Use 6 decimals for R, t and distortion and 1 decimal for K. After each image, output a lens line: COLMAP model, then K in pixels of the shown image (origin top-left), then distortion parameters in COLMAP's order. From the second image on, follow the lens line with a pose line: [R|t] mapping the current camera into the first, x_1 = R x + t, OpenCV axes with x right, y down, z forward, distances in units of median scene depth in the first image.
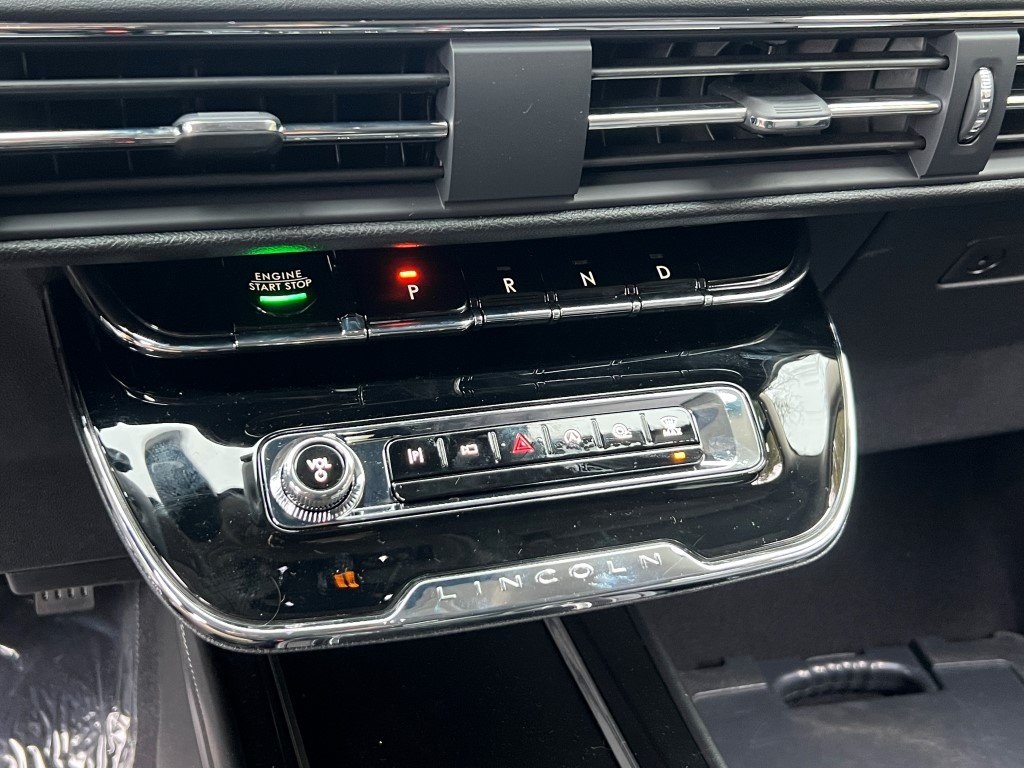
lens RADIAL K [[1170.6, 0, 512.0], [0, 1170.6, 384.0], [0, 0, 1]] dist [-0.004239, -0.006760]
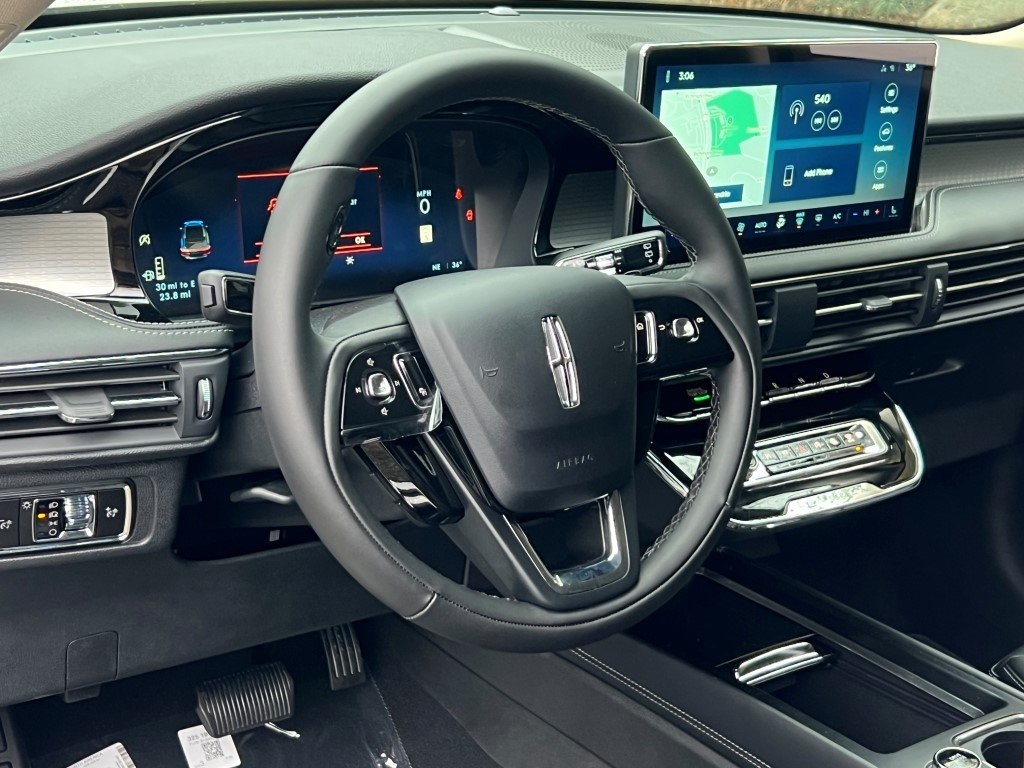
lens RADIAL K [[1556.7, 0, 512.0], [0, 1556.7, 384.0], [0, 0, 1]] dist [0.256824, -1.028030]
pose [[0.945347, -0.097224, 0.311235, -1.461358], [0.151223, 0.976379, -0.154323, 0.312674], [-0.288879, 0.192954, 0.937719, -1.756755]]
